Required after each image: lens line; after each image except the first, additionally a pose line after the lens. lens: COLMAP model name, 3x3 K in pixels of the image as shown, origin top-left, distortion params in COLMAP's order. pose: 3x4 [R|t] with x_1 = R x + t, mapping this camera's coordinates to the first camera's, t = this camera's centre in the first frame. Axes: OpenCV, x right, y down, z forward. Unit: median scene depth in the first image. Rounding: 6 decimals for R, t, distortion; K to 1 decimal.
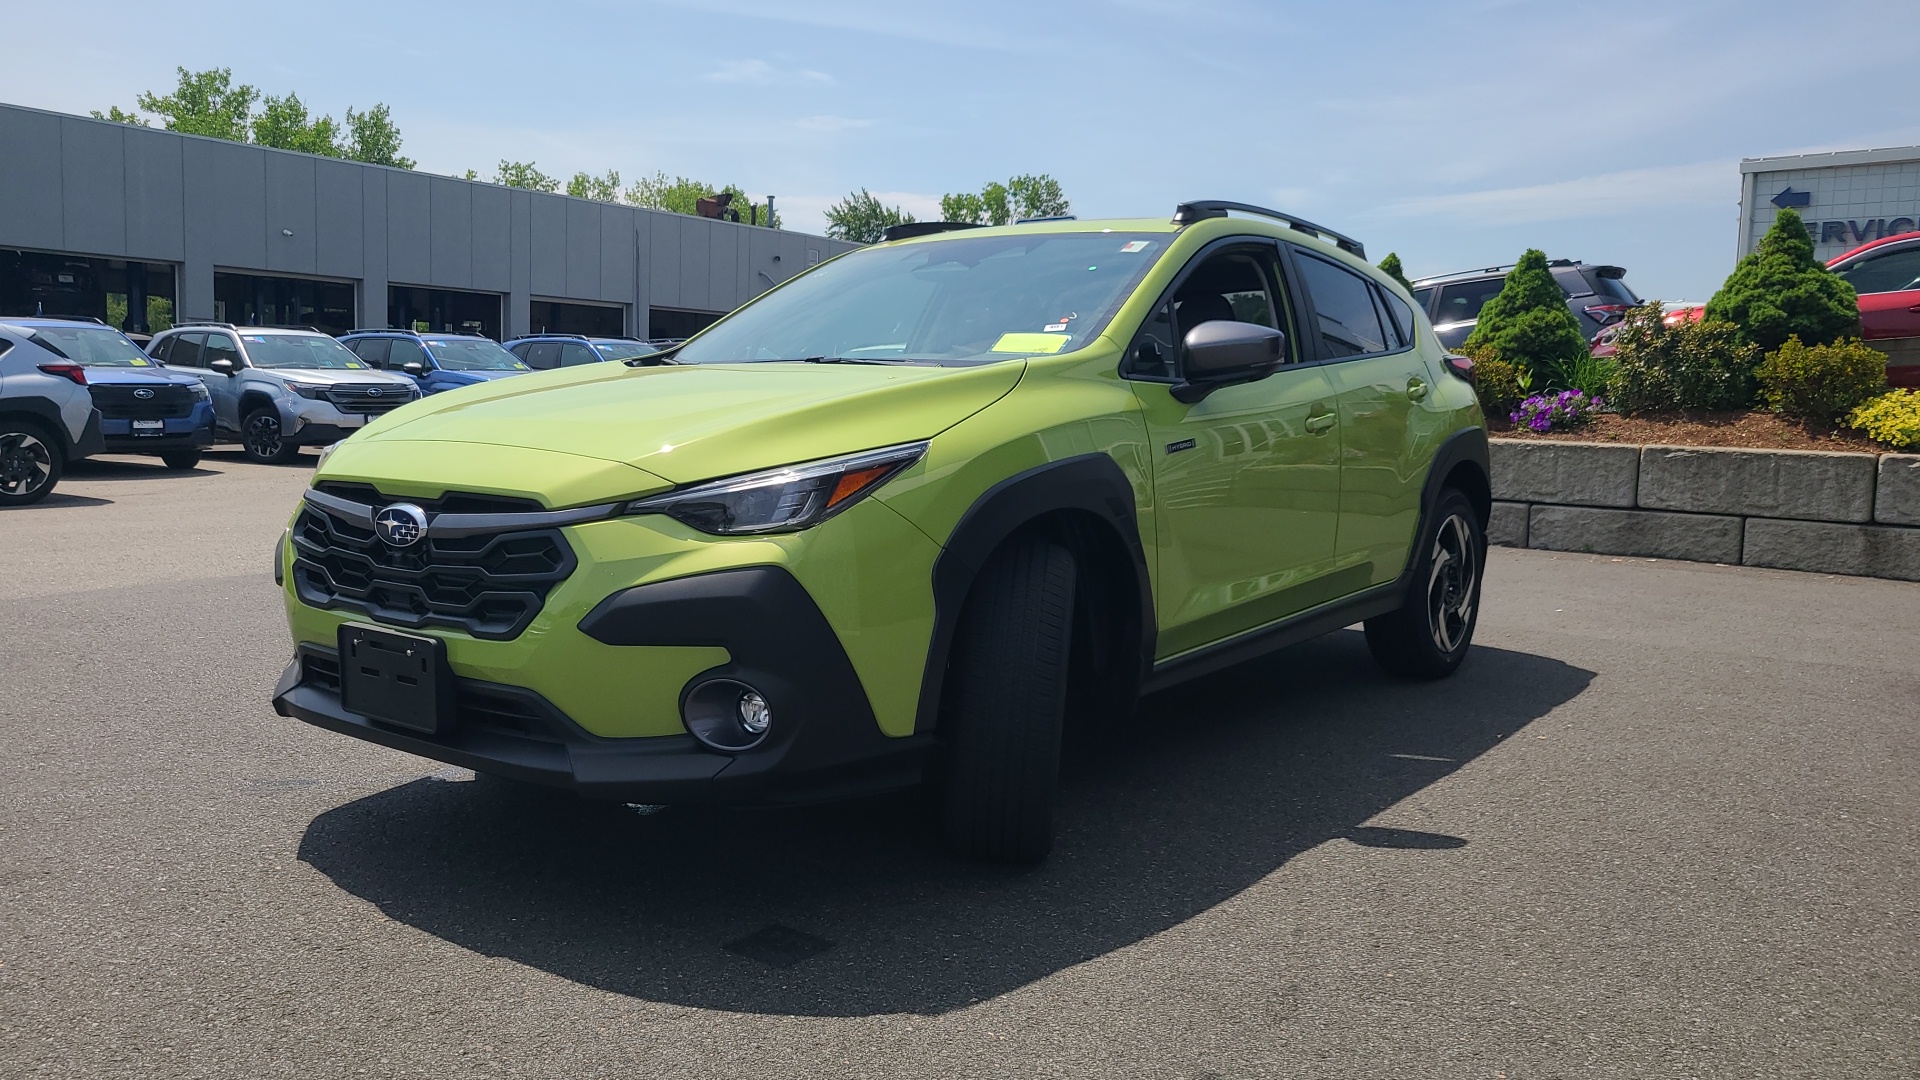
lens RADIAL K [[1455.8, 0, 930.2], [0, 1455.8, 529.4], [0, 0, 1]] dist [0.061654, -0.043184]
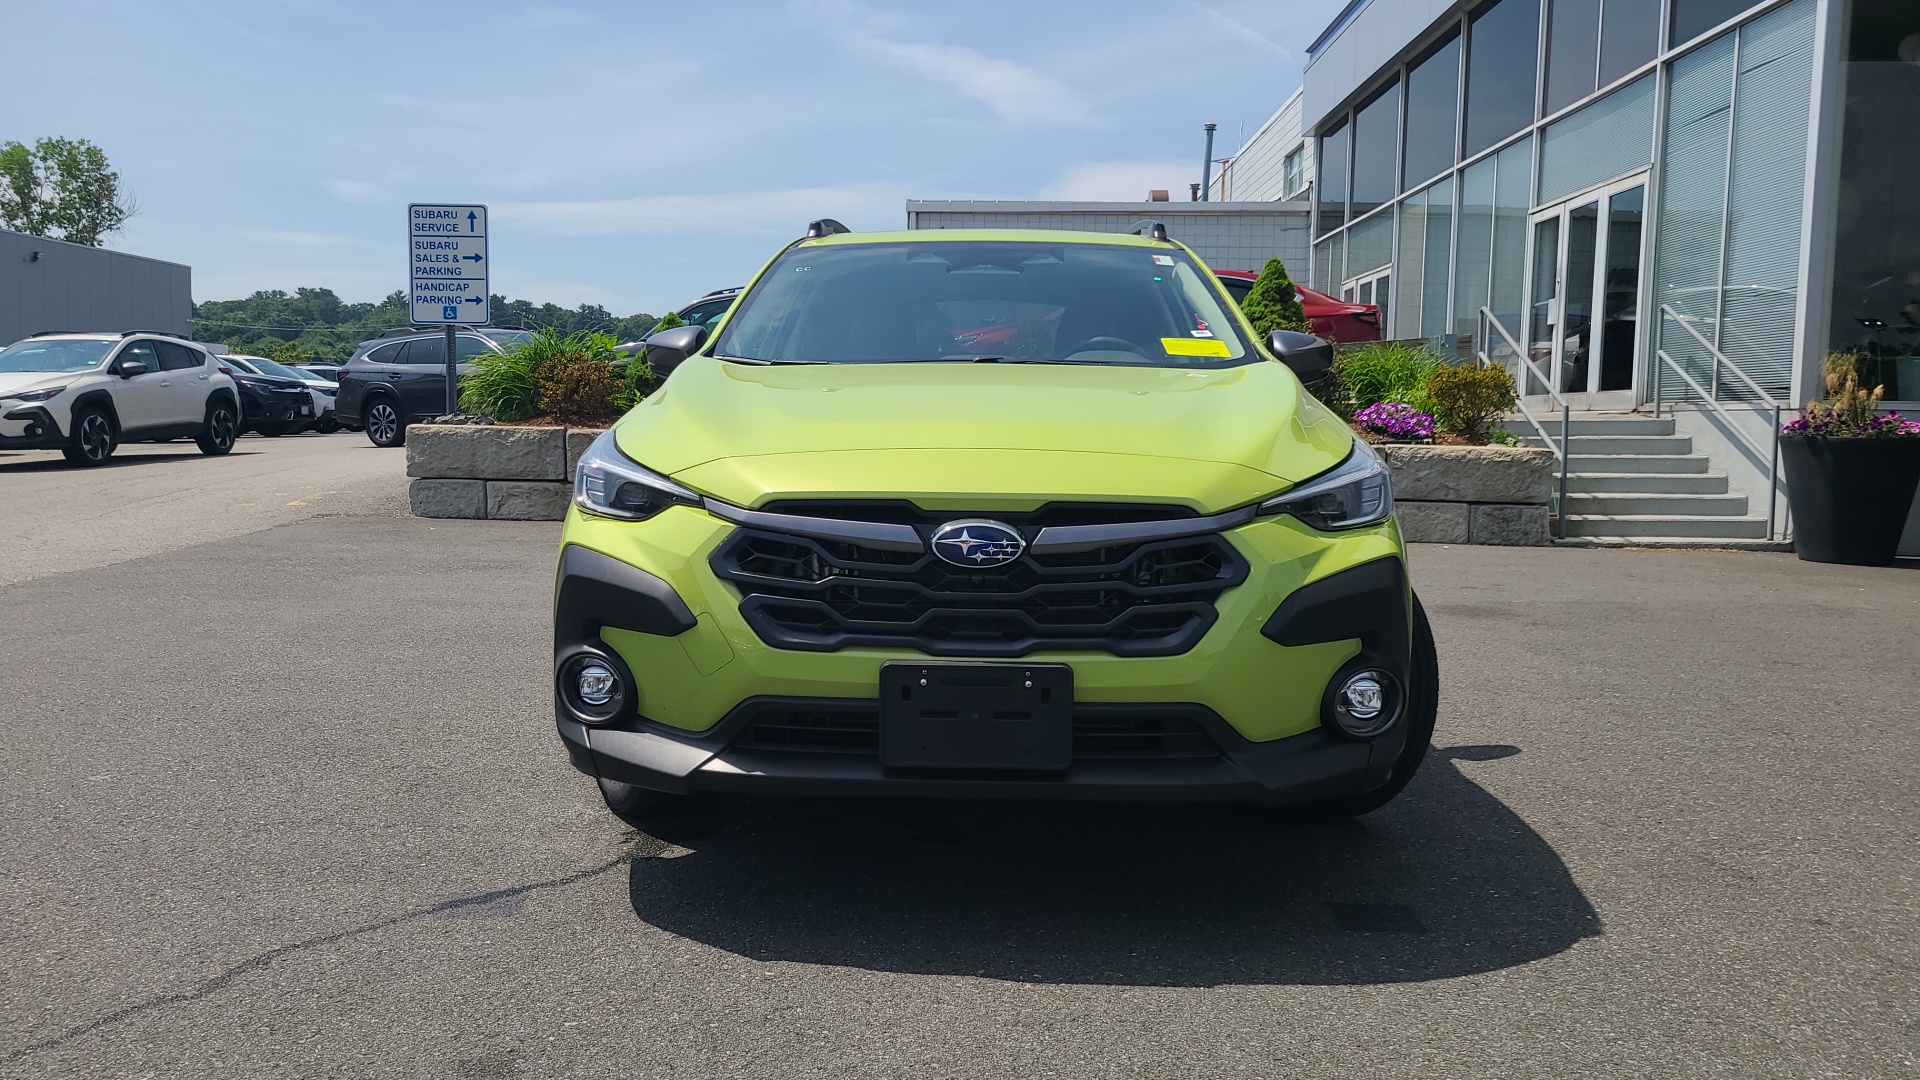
lens RADIAL K [[1455.8, 0, 930.2], [0, 1455.8, 529.4], [0, 0, 1]] dist [0.061654, -0.043184]
pose [[0.807842, -0.054555, 0.586869, -0.811919], [0.056012, 0.998307, 0.015700, -0.024329], [-0.586732, 0.020189, 0.809530, 0.274064]]
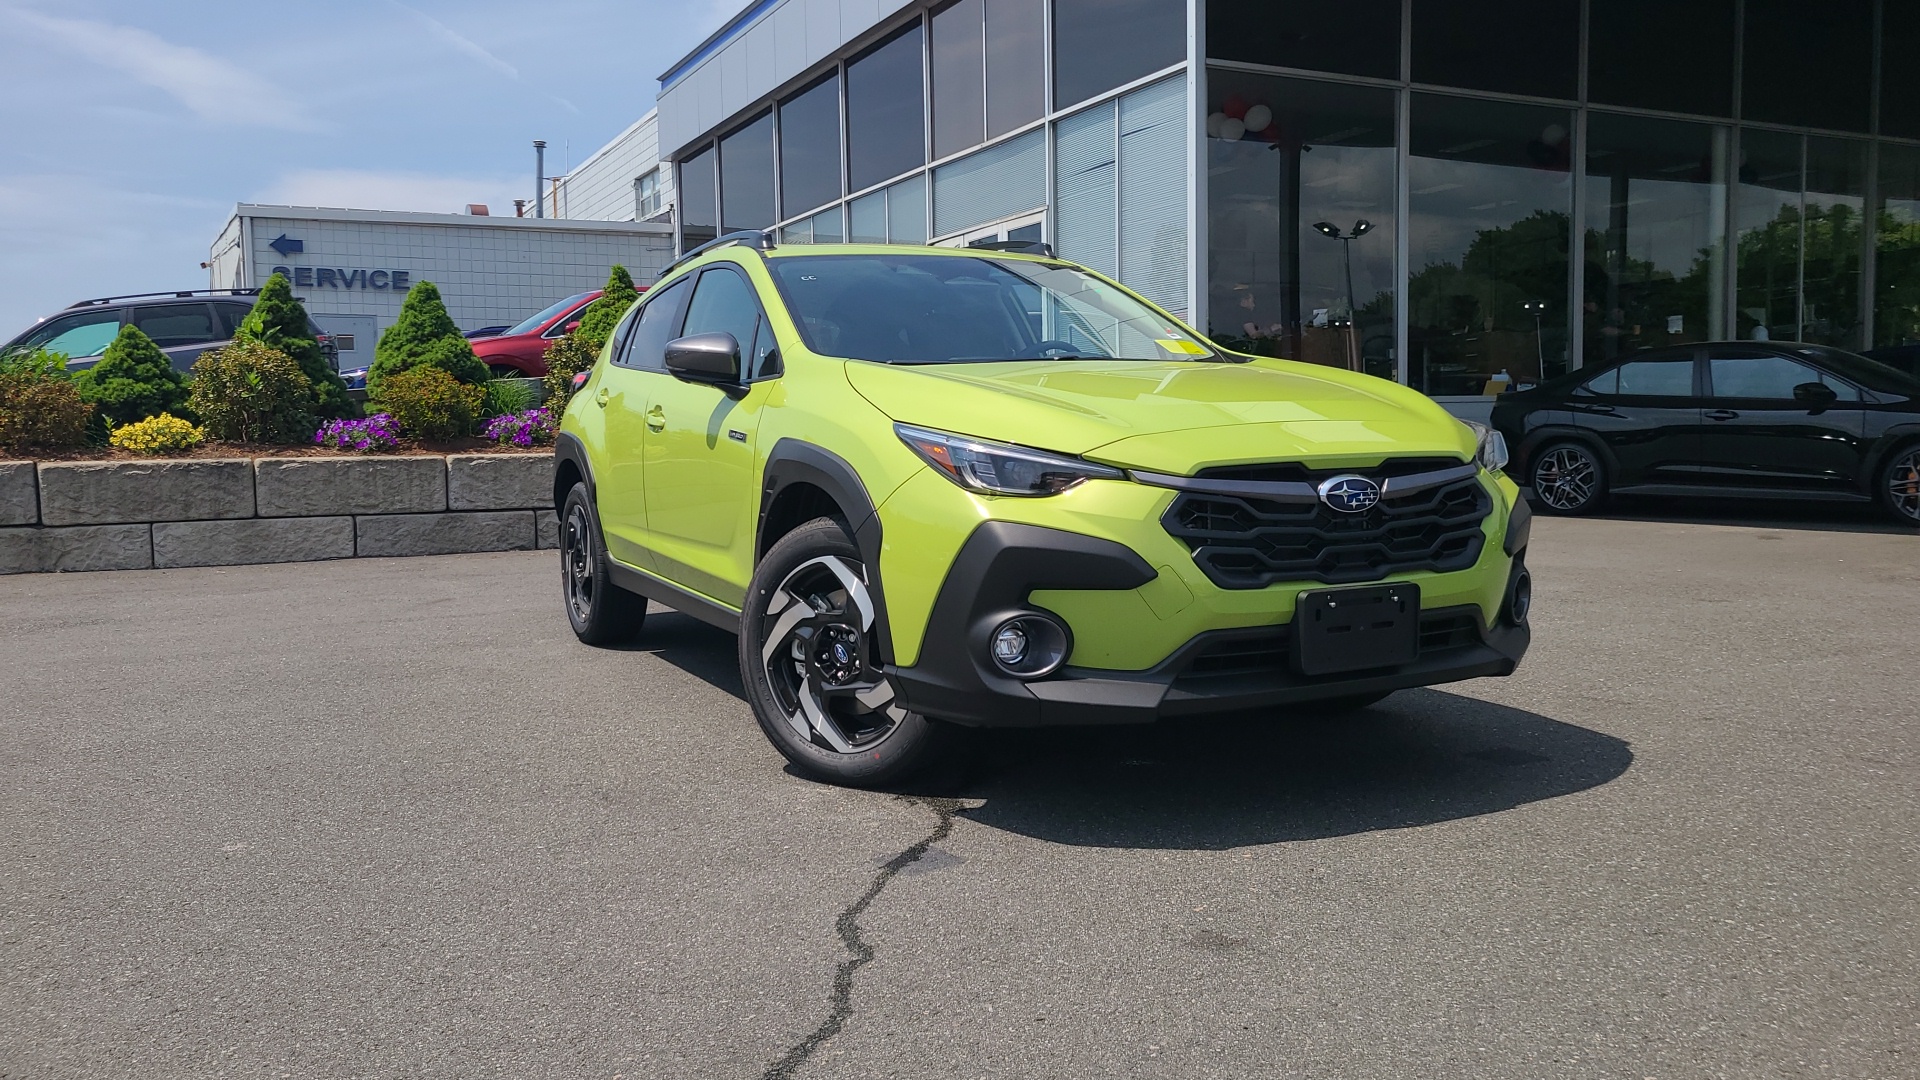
lens RADIAL K [[1455.8, 0, 930.2], [0, 1455.8, 529.4], [0, 0, 1]] dist [0.061654, -0.043184]
pose [[0.426512, -0.090340, 0.899959, -1.367812], [0.113742, 0.992458, 0.045720, -0.057651], [-0.897302, 0.082863, 0.433570, 0.724902]]
